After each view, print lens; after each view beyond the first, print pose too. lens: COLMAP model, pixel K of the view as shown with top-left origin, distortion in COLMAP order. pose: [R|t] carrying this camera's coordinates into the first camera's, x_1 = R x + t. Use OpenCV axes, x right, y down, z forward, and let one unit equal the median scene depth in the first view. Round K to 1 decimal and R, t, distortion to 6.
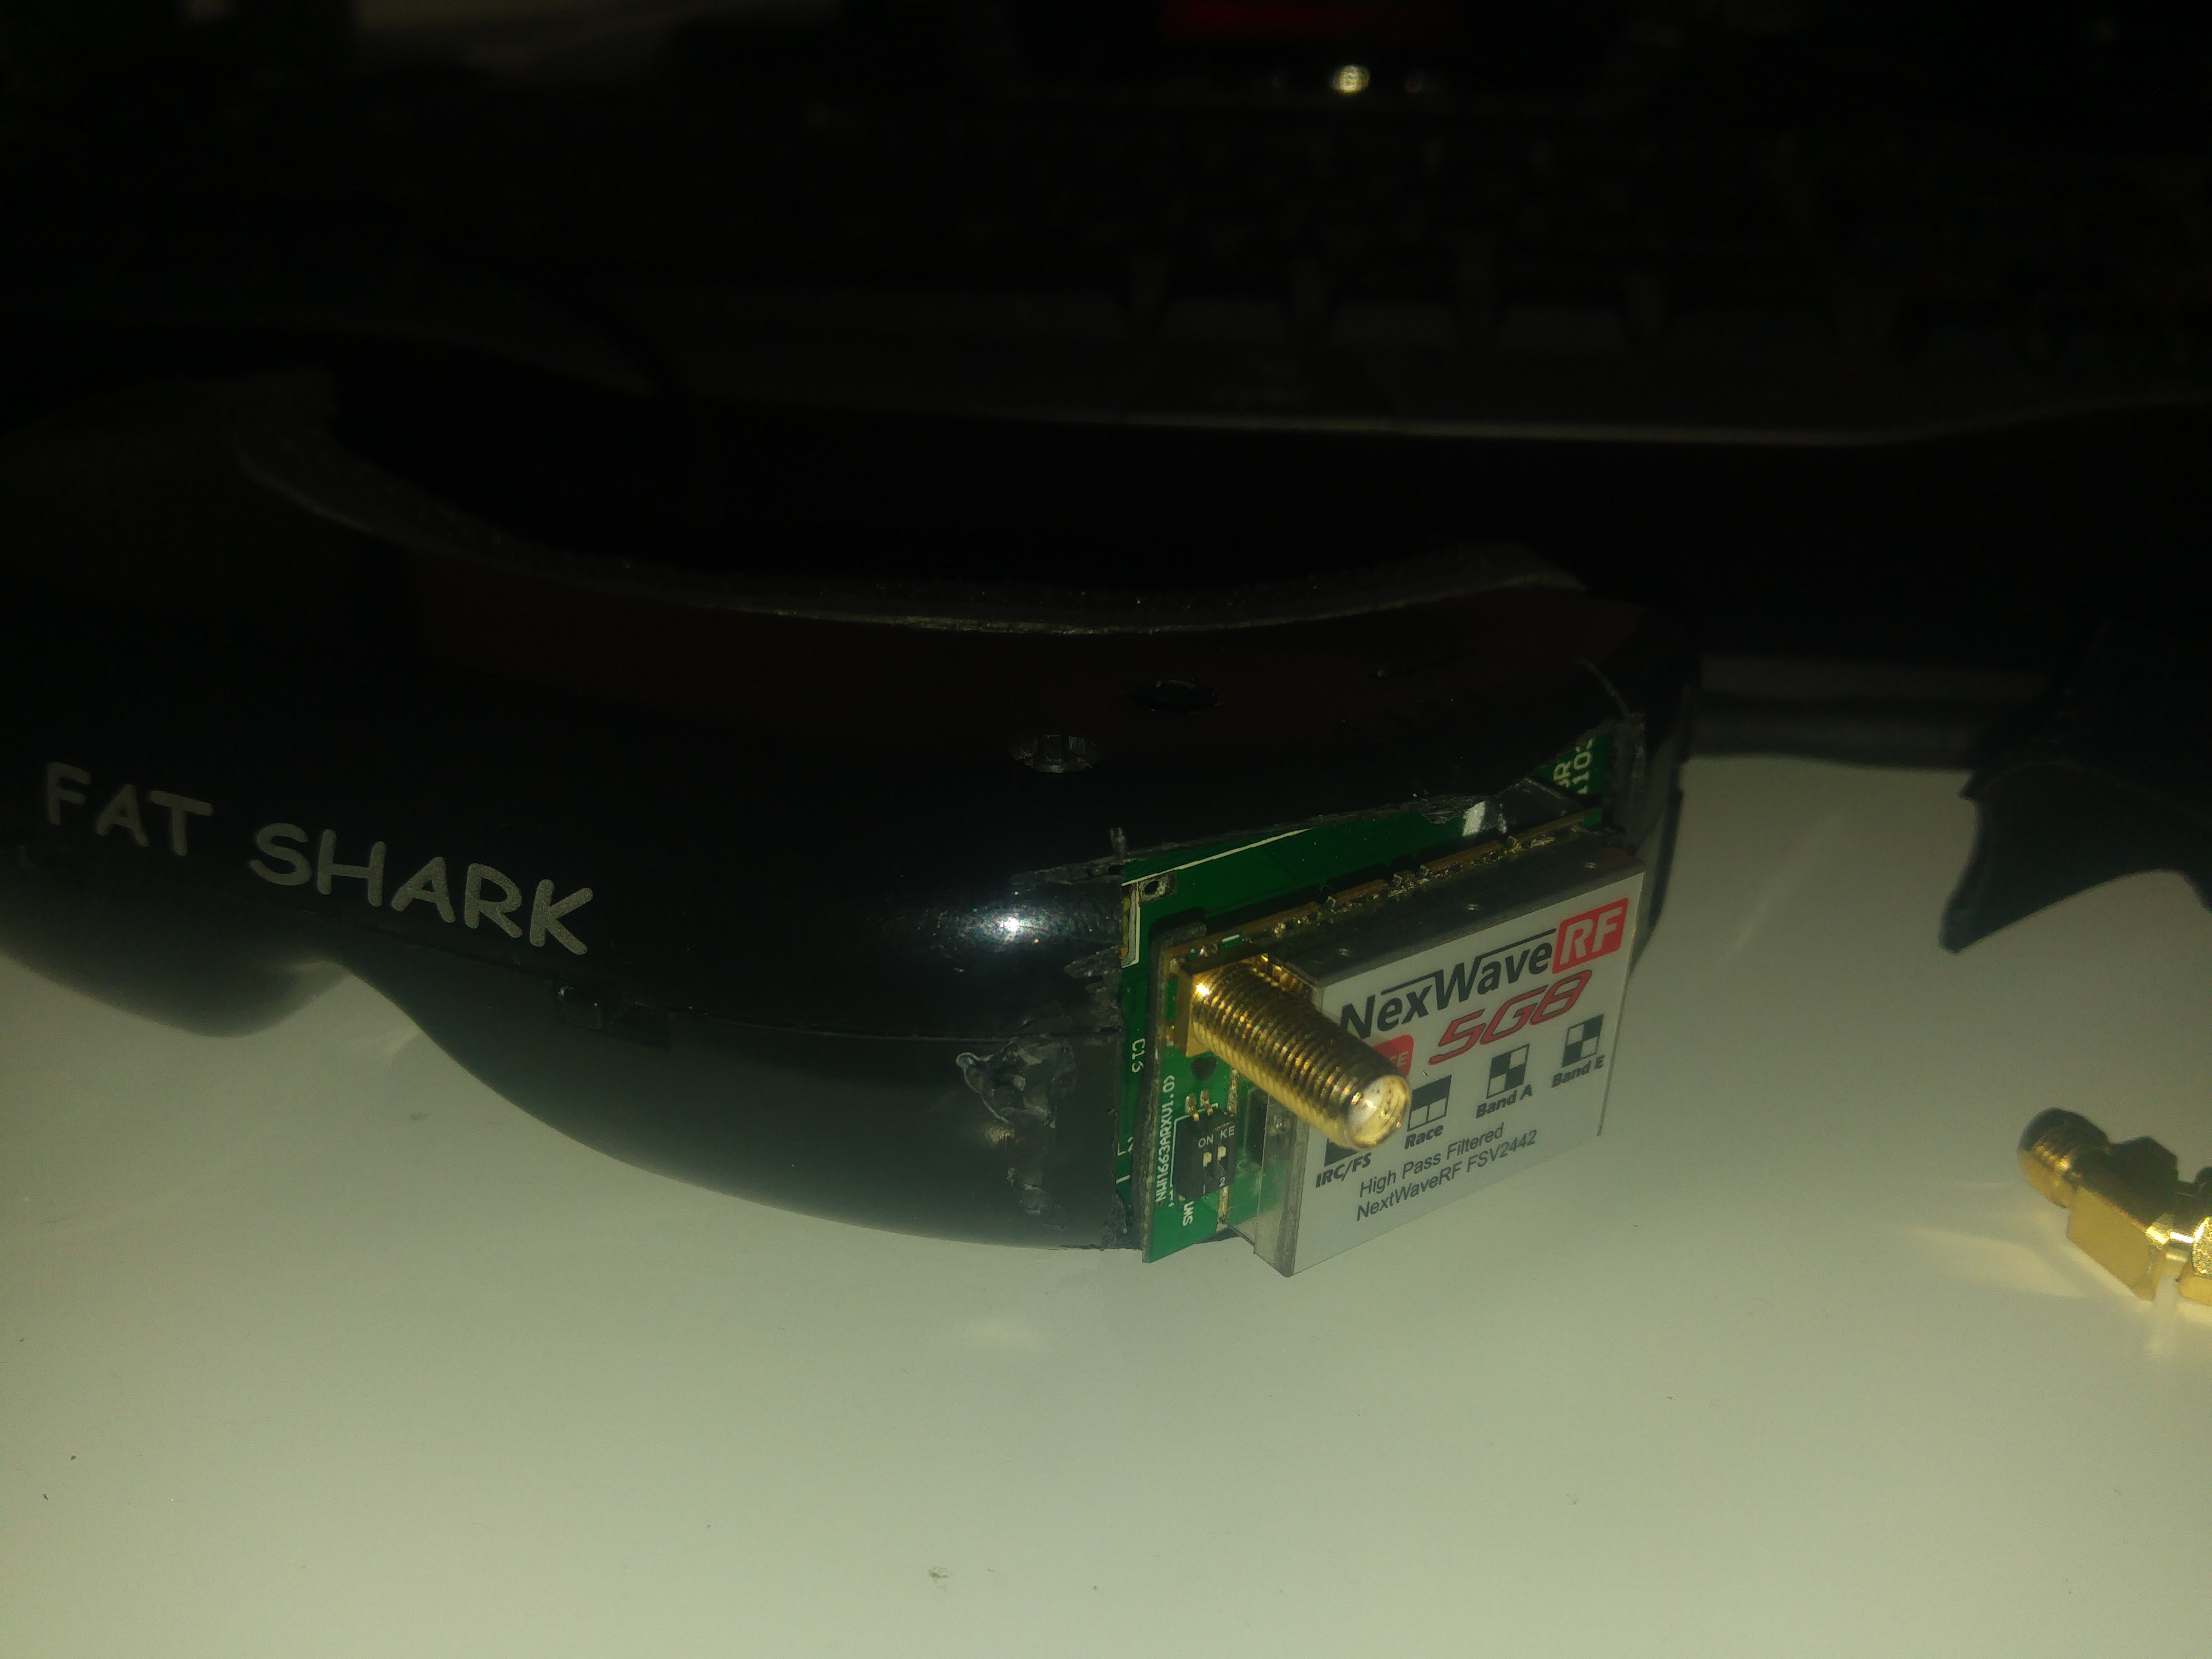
lens RADIAL K [[2251.5, 0, 1106.0], [0, 2251.5, 829.5], [0, 0, 1]] dist [0.249513, -1.024517]
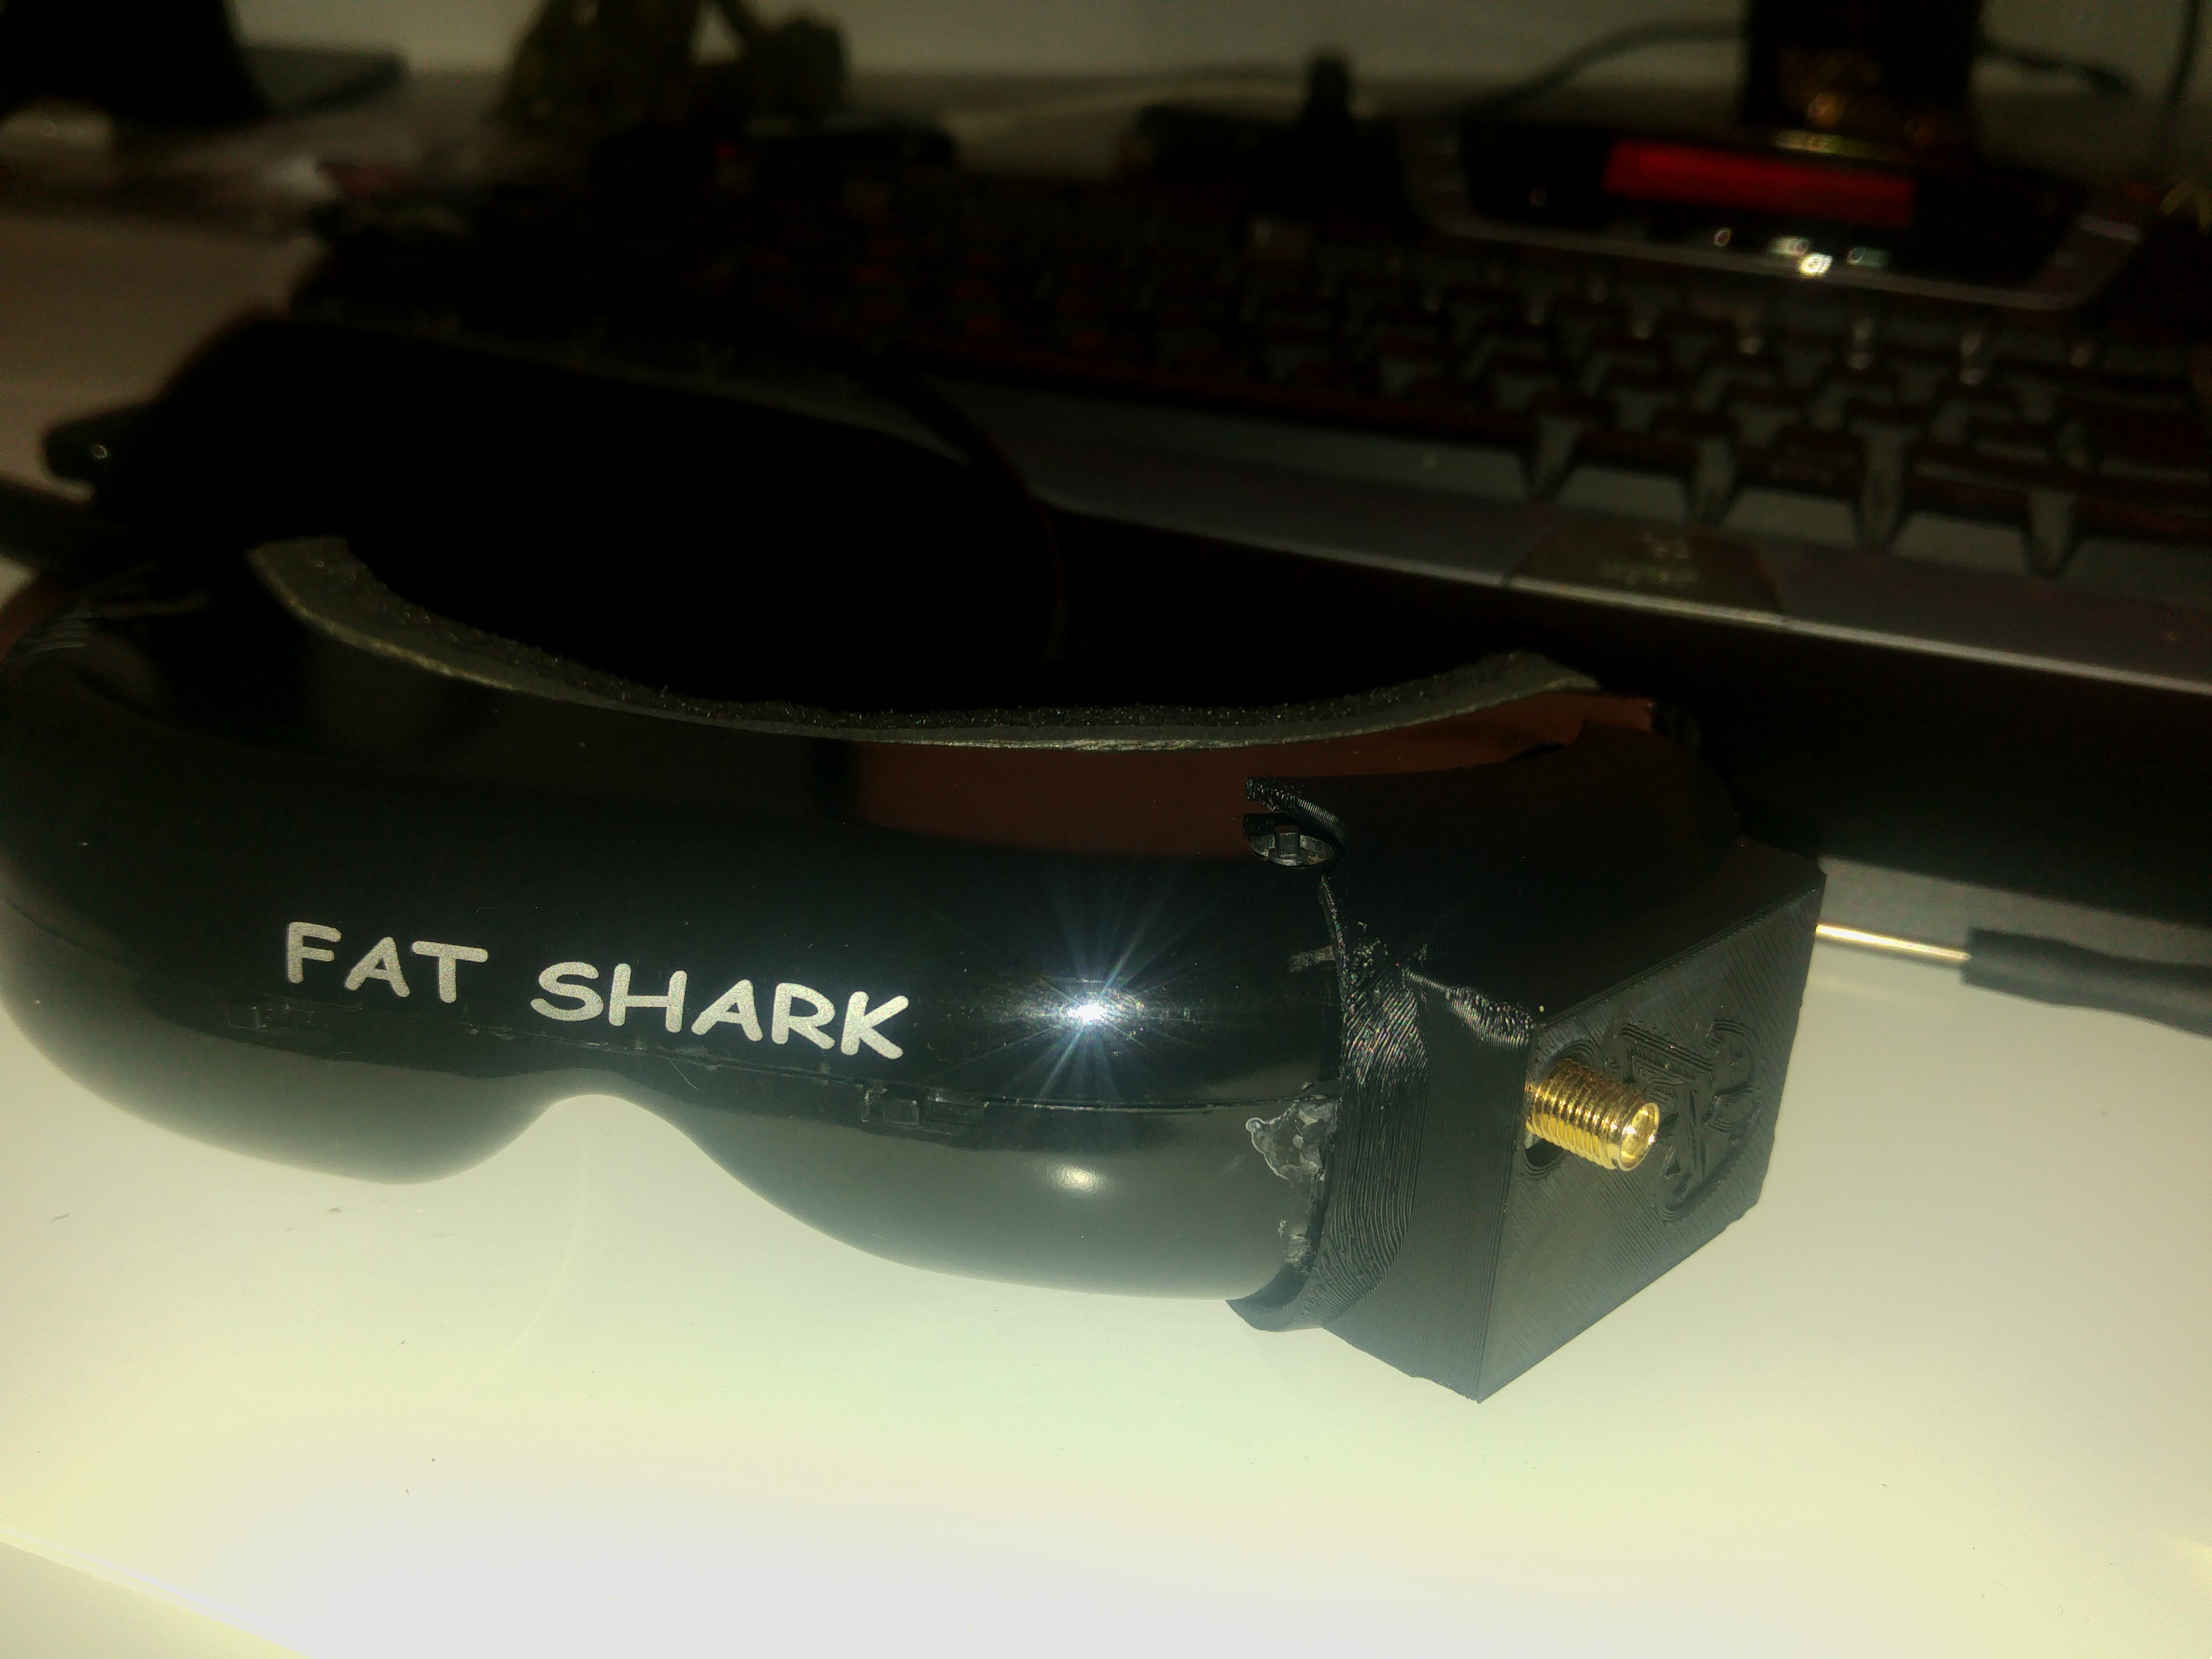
lens RADIAL K [[2251.5, 0, 1106.0], [0, 2251.5, 829.5], [0, 0, 1]] dist [0.249513, -1.024517]
pose [[0.977553, -0.058866, 0.202301, -0.332196], [0.070063, 0.996356, -0.048634, 0.004821], [-0.198701, 0.061716, 0.978115, -0.092084]]
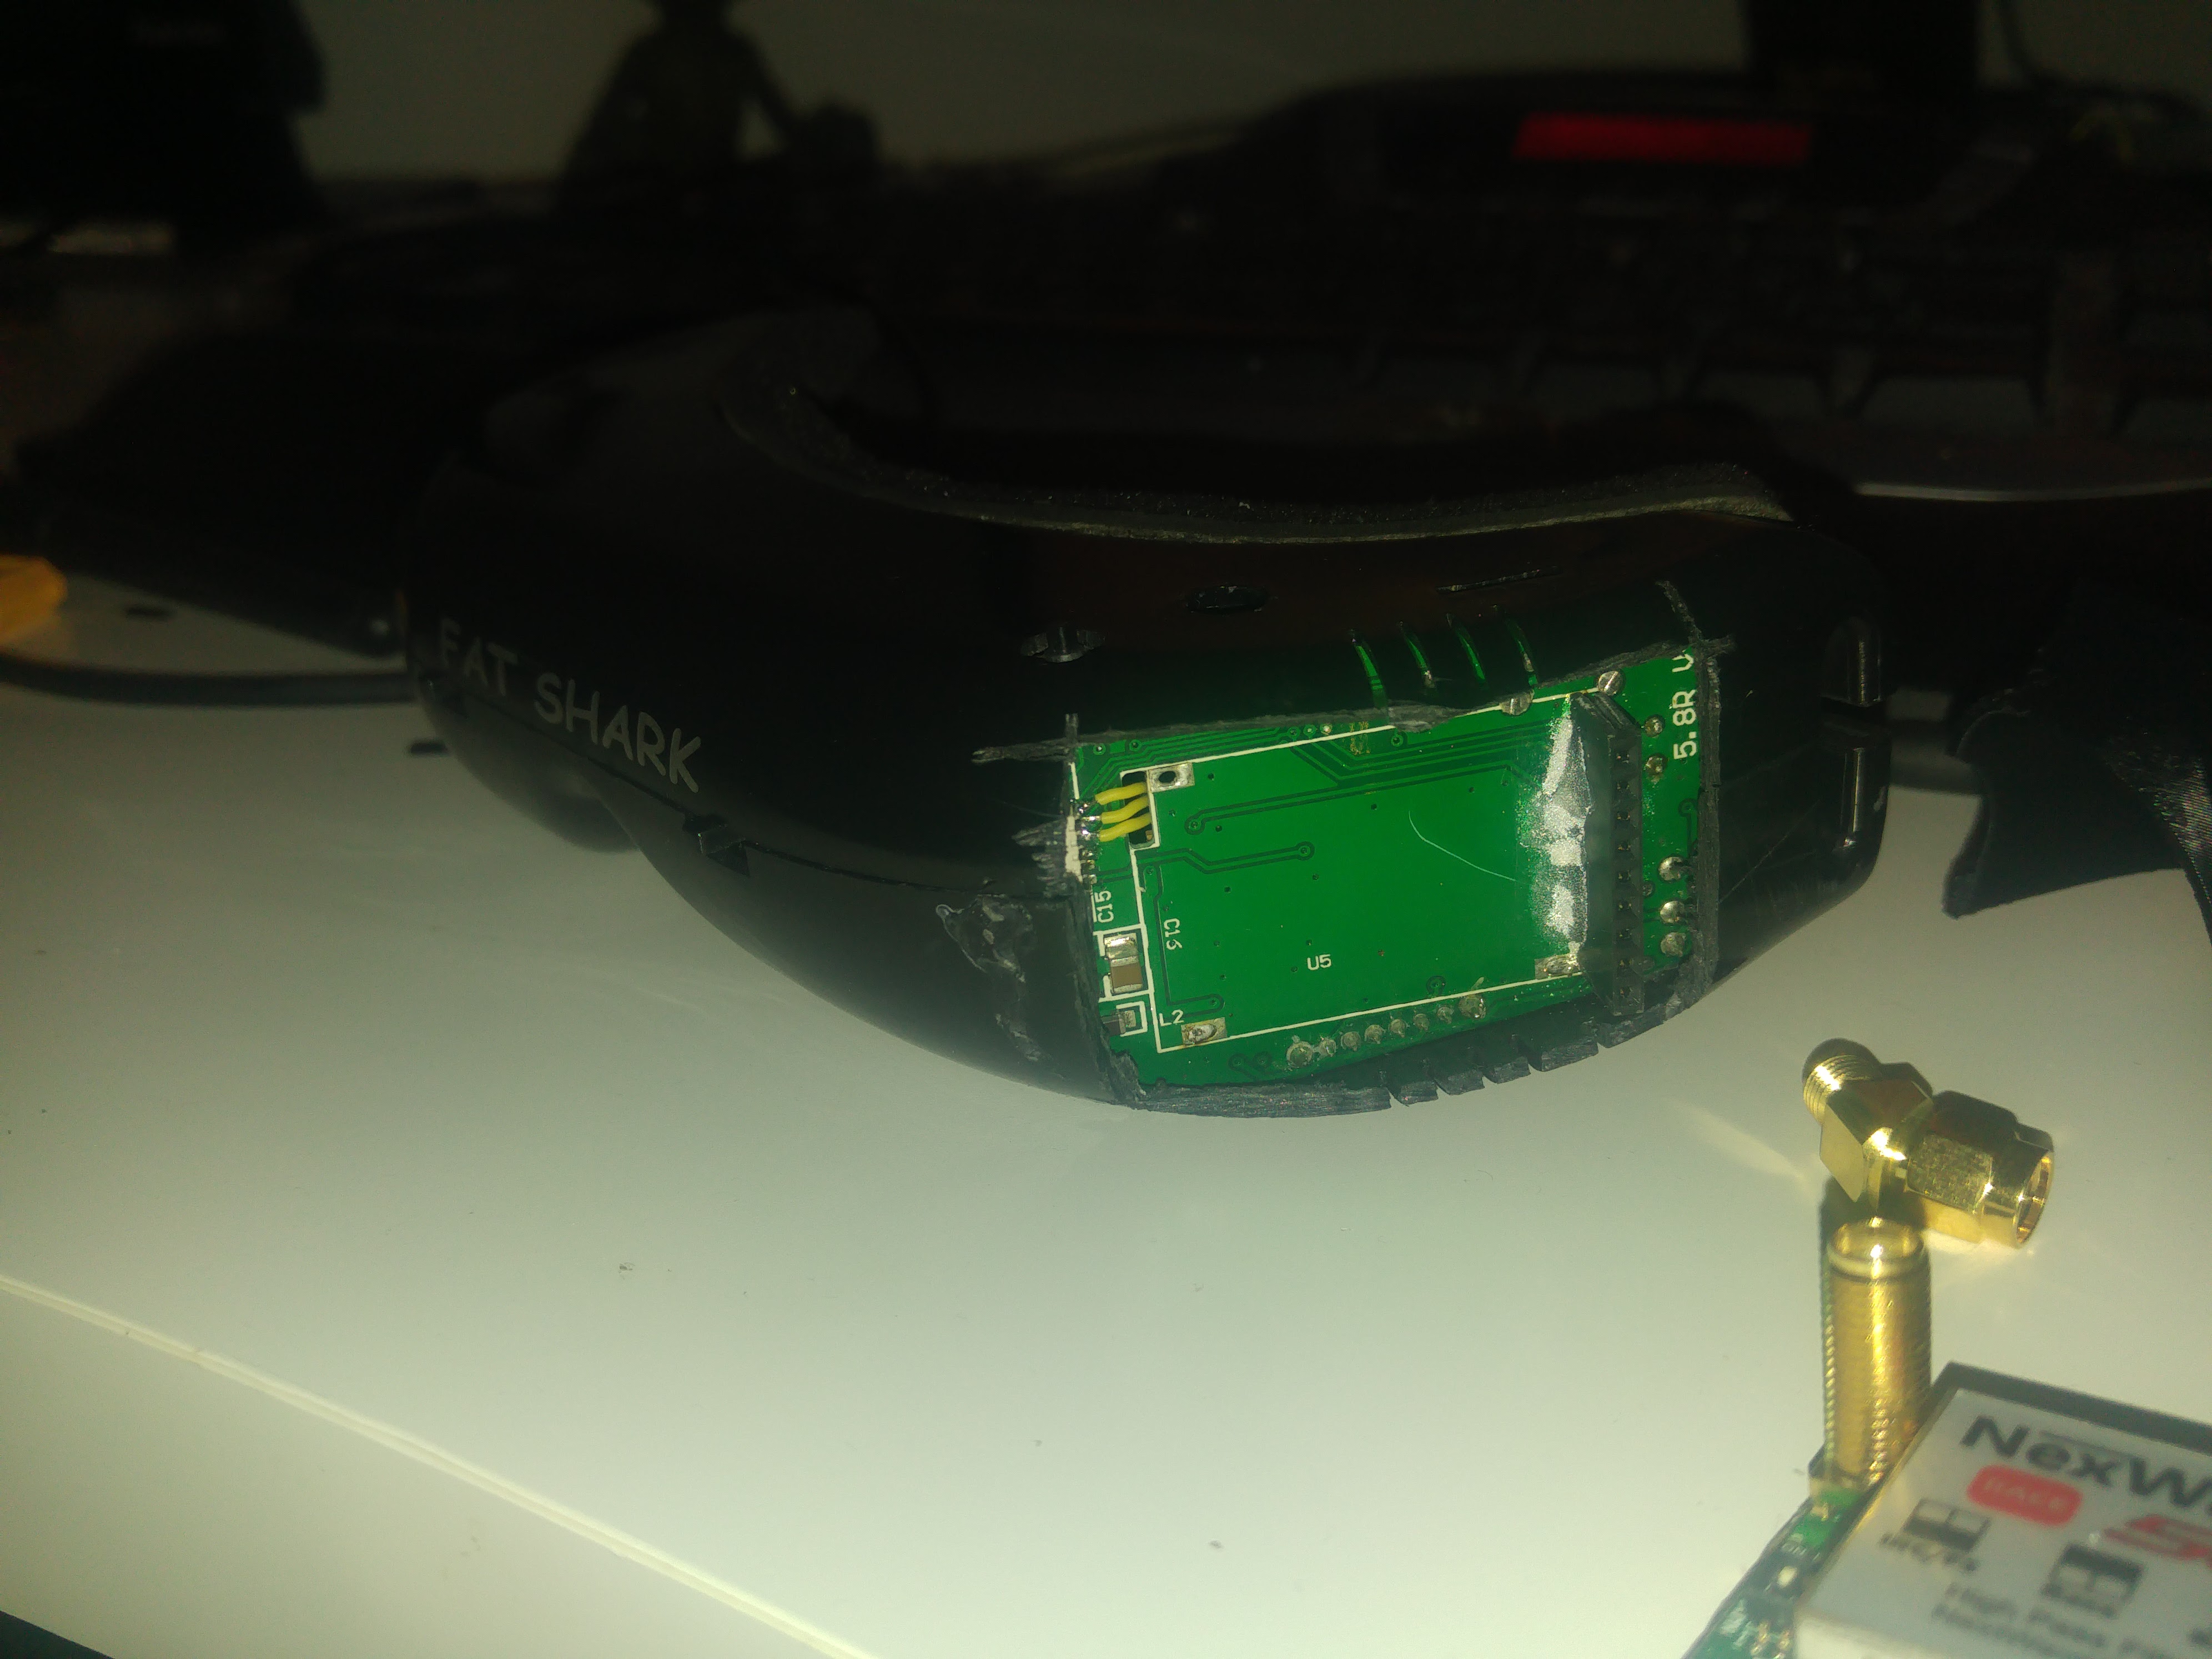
lens RADIAL K [[2251.5, 0, 1106.0], [0, 2251.5, 829.5], [0, 0, 1]] dist [0.249513, -1.024517]
pose [[0.888353, 0.085601, -0.451111, 0.483635], [-0.074923, 0.996325, 0.041517, 0.008247], [0.453007, -0.003083, 0.891501, 0.029972]]
